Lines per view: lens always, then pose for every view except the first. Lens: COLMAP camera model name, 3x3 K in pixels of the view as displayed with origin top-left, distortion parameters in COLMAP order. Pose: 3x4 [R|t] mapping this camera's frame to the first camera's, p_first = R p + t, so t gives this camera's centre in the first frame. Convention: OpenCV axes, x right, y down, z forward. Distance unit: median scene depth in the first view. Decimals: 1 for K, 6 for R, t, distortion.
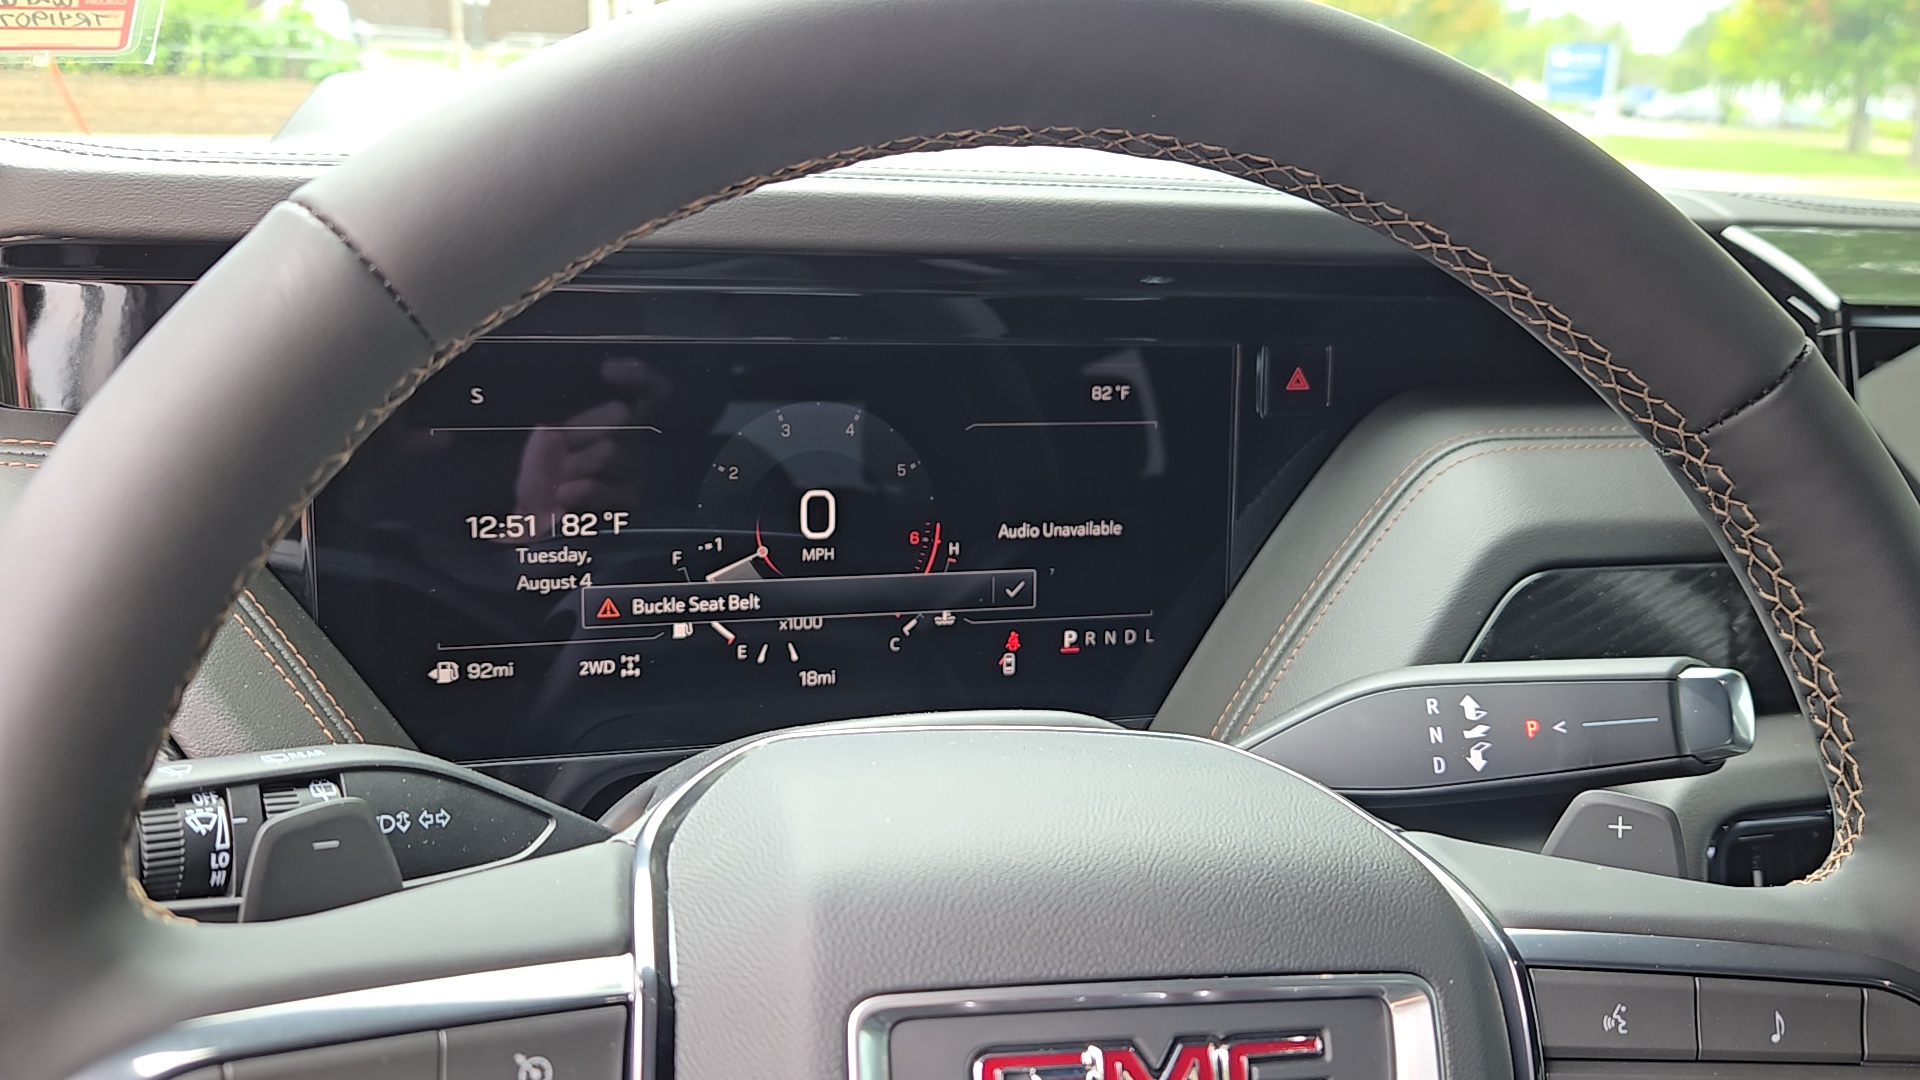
lens RADIAL K [[1619.6, 0, 969.5], [0, 1619.6, 542.0], [0, 0, 1]] dist [0.000764, -0.011503]
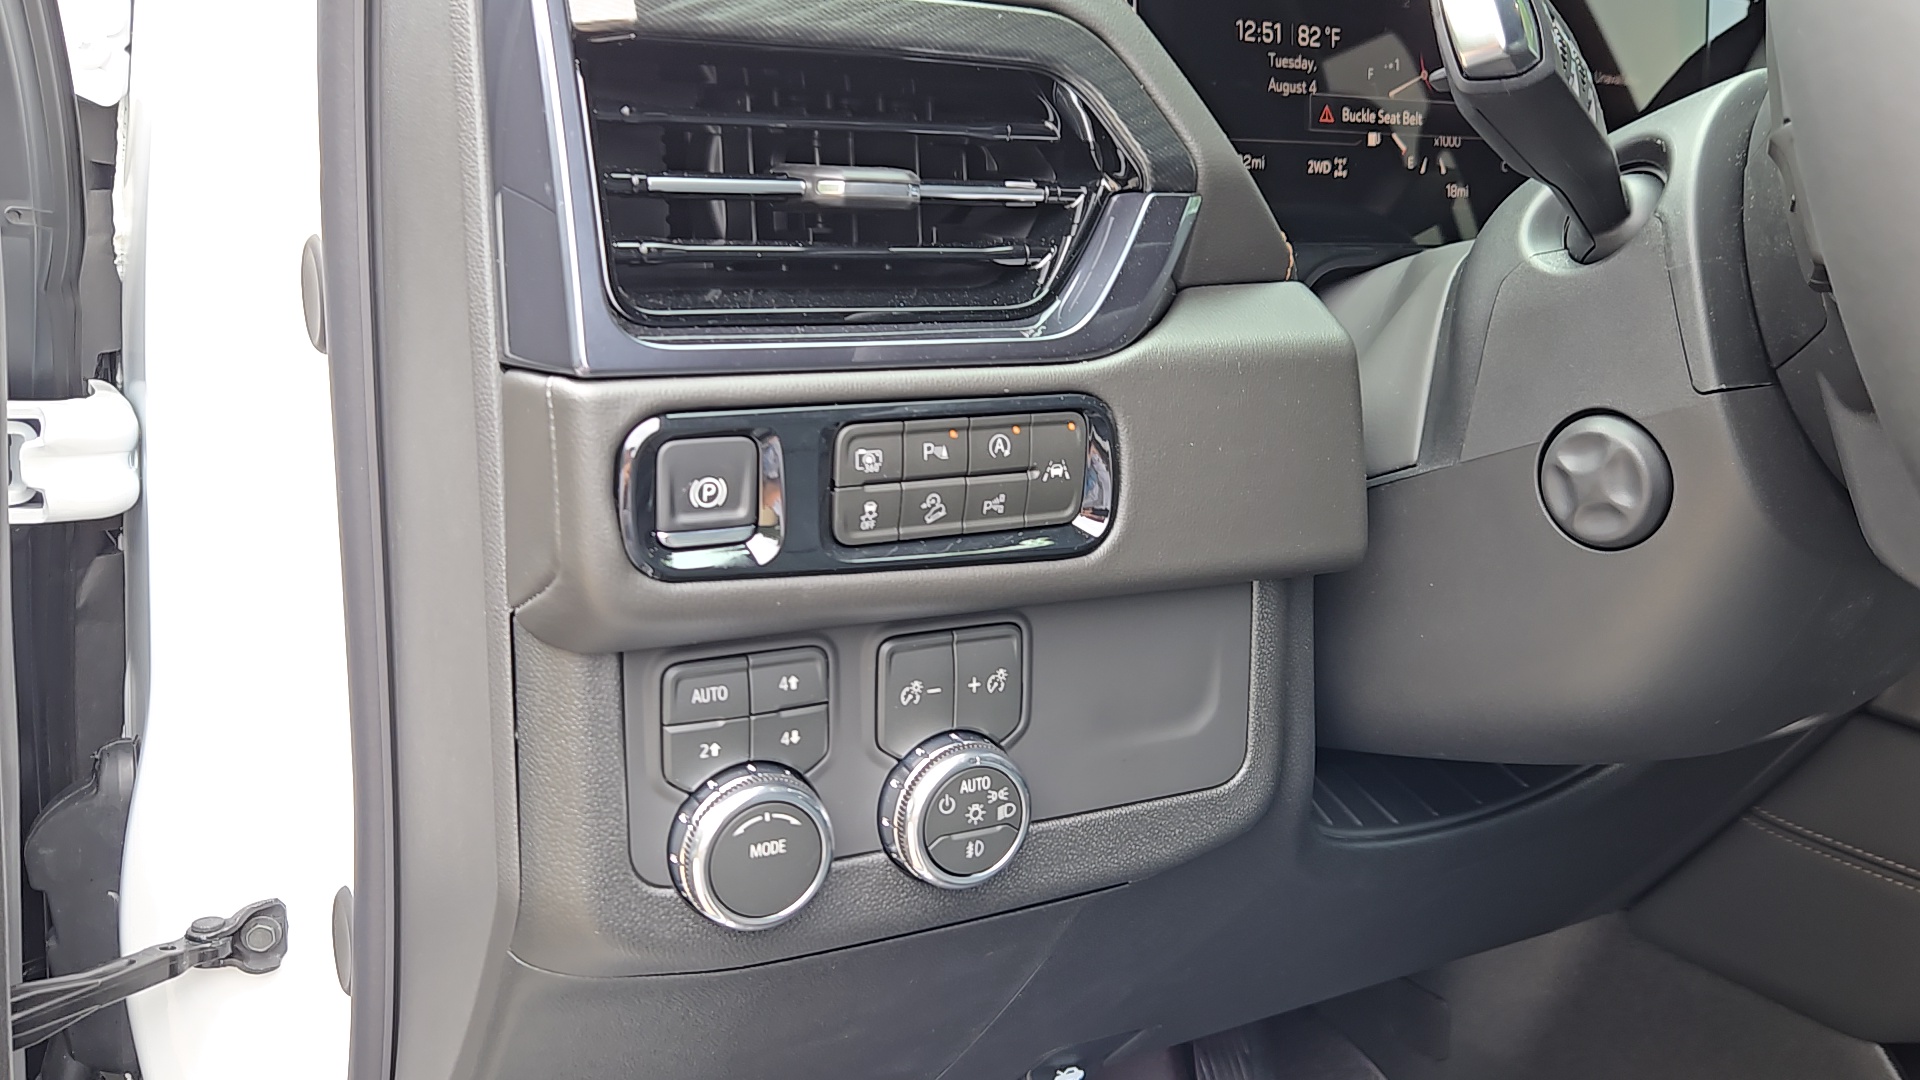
lens RADIAL K [[1609.7, 0, 939.4], [0, 1609.7, 535.0], [0, 0, 1]] dist [0.018987, -0.006576]
pose [[0.972670, -0.063065, 0.223463, -0.766806], [0.065739, 0.997827, -0.004537, 0.326648], [-0.222691, 0.019103, 0.974702, -0.043945]]
